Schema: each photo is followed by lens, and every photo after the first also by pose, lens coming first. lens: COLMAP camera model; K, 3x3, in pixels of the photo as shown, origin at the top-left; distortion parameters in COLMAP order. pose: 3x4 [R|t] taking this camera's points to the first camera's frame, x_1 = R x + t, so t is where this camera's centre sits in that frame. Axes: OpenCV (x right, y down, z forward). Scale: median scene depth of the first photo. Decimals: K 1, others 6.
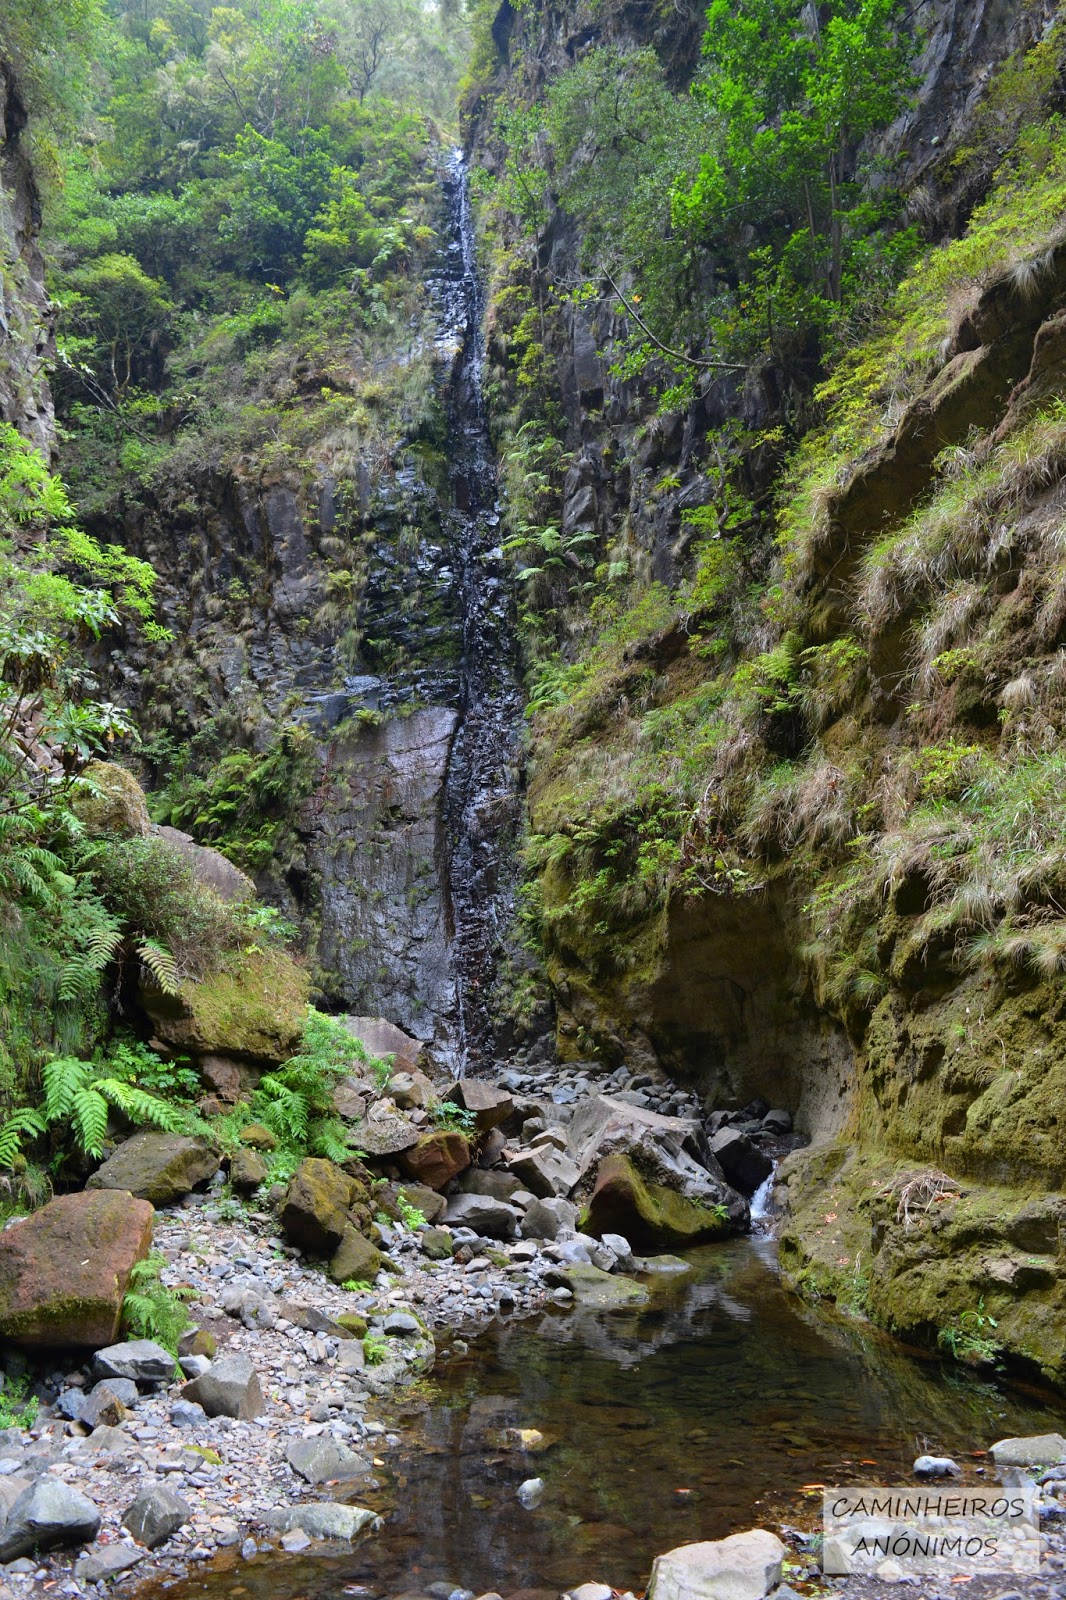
lens RADIAL K [[1237.4, 0, 533.0], [0, 1237.4, 800.0], [0, 0, 1]] dist [-0.024458, 0.016403]
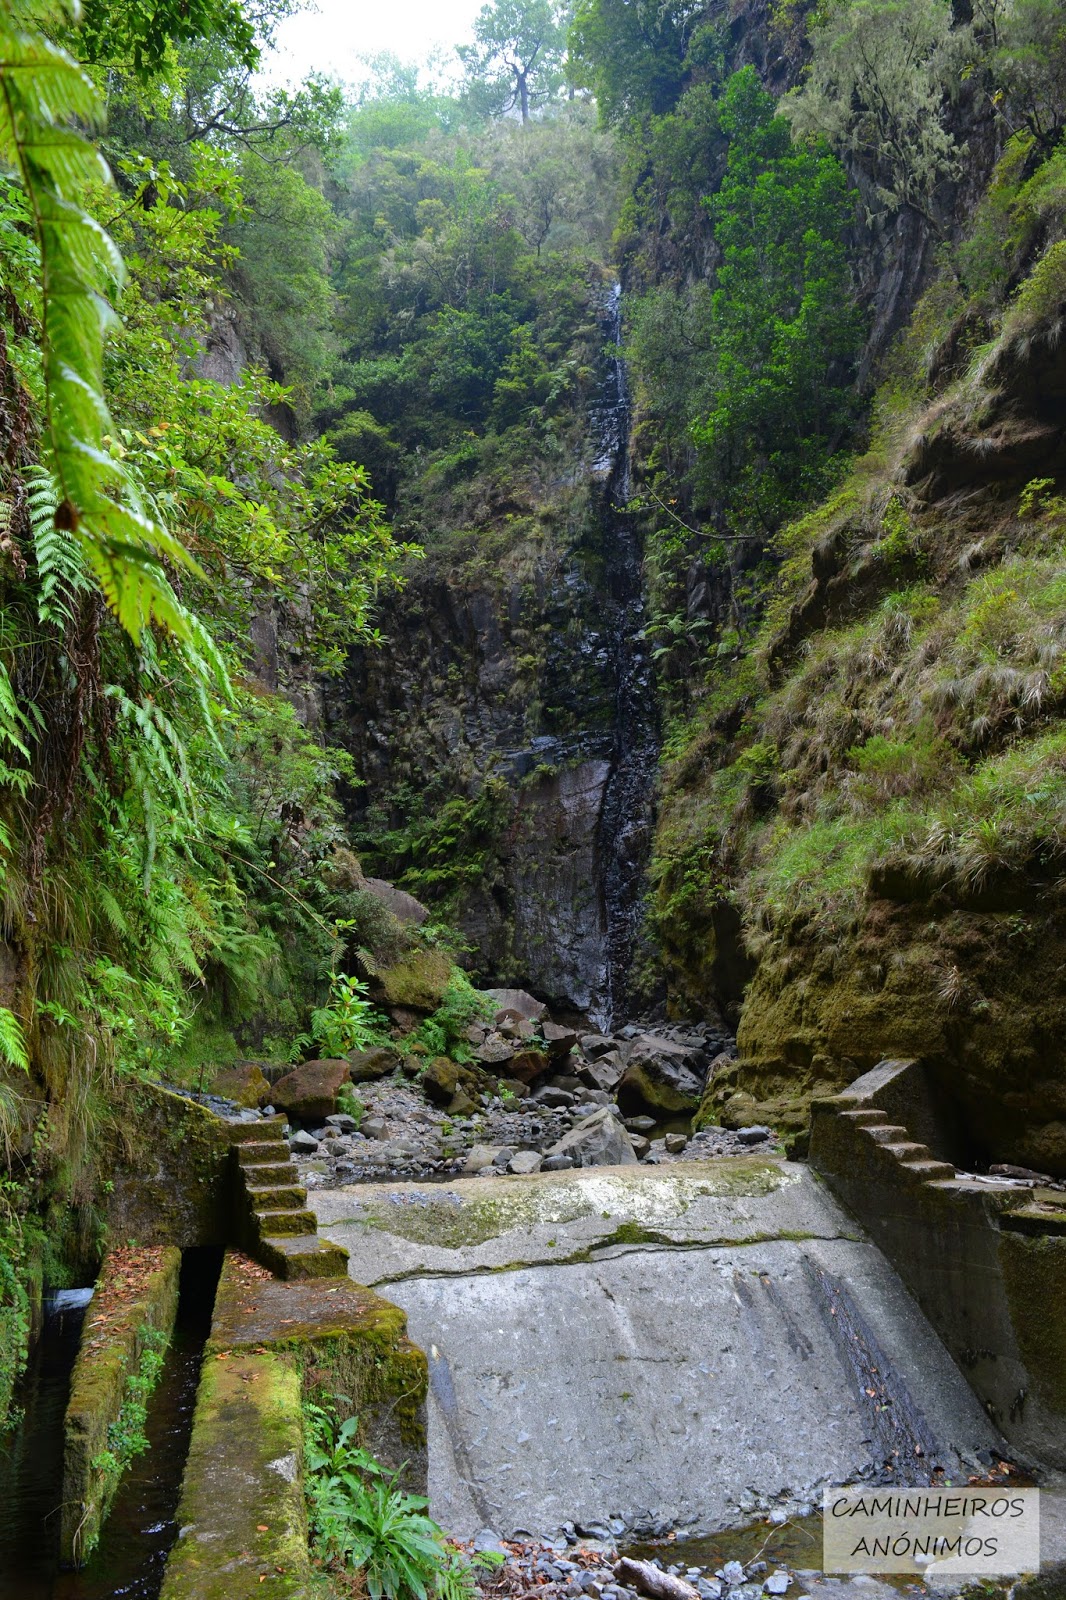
lens RADIAL K [[1237.4, 0, 533.0], [0, 1237.4, 800.0], [0, 0, 1]] dist [-0.024458, 0.016403]
pose [[0.973575, -0.048904, -0.223069, 0.149292], [0.051812, 0.998631, 0.007200, -0.044265], [0.222411, -0.018568, 0.974776, -0.309722]]
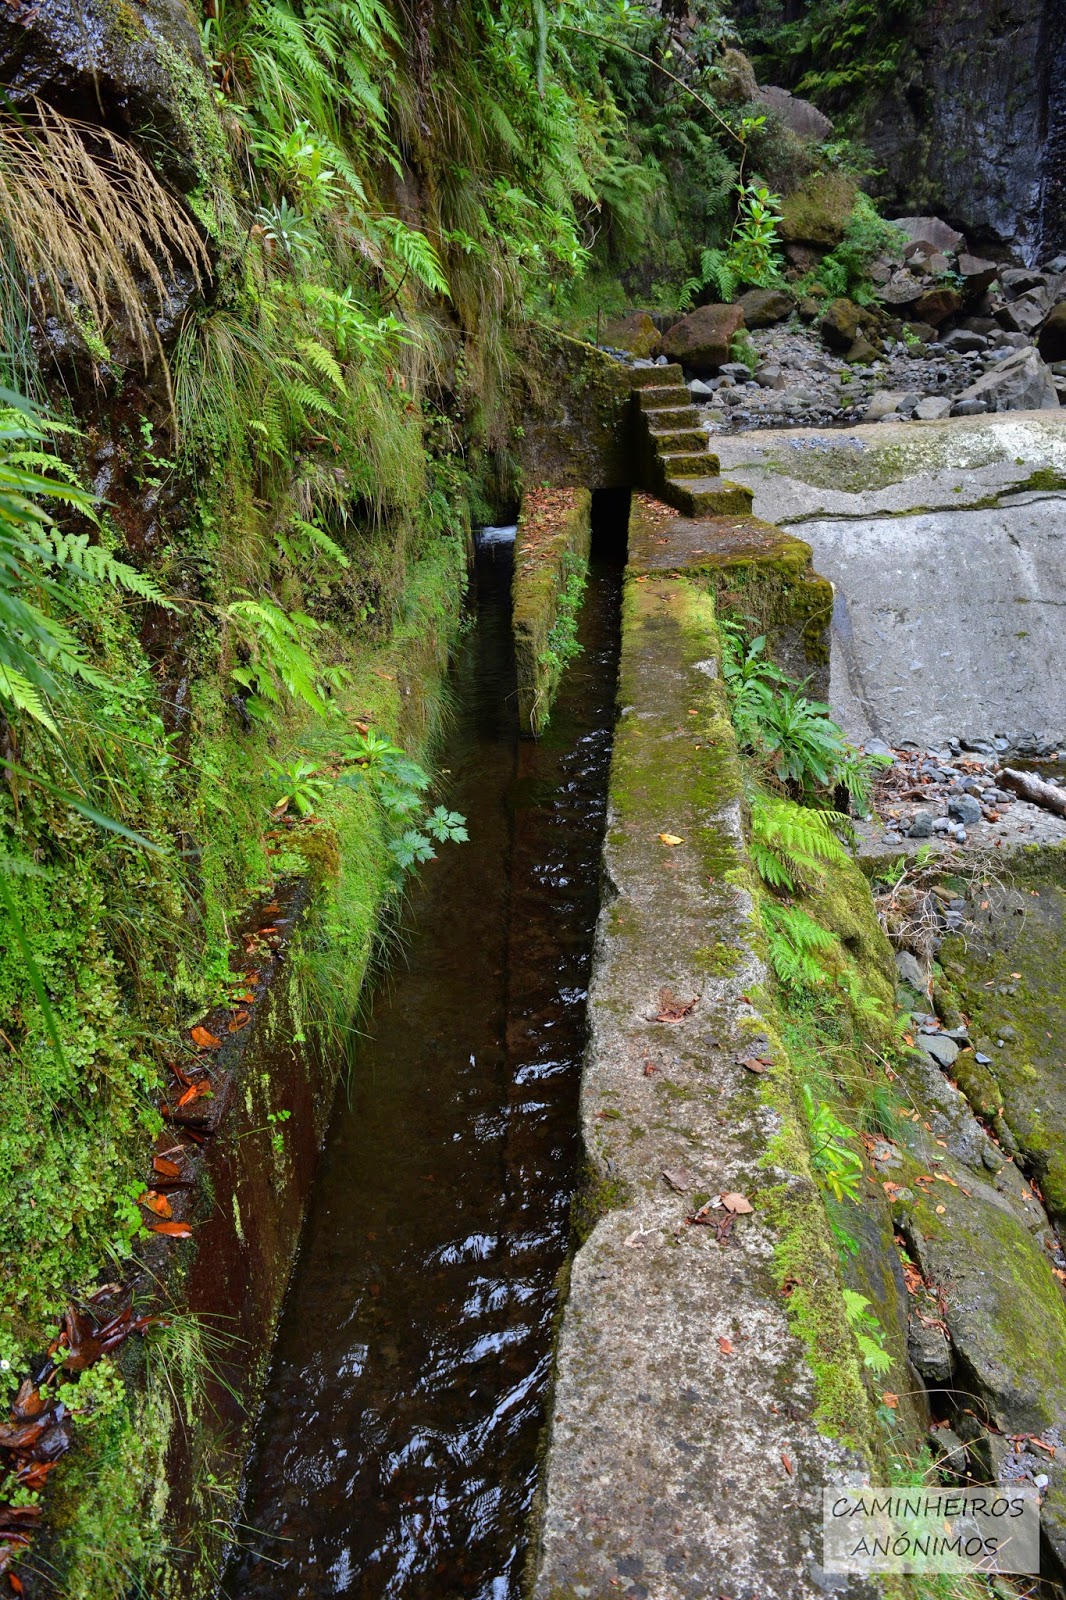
lens RADIAL K [[1237.4, 0, 533.0], [0, 1237.4, 800.0], [0, 0, 1]] dist [-0.024458, 0.016403]
pose [[0.864617, 0.154331, -0.478142, 0.144705], [0.142426, 0.837334, 0.527814, -0.040241], [0.481823, -0.524456, 0.701992, -0.310100]]
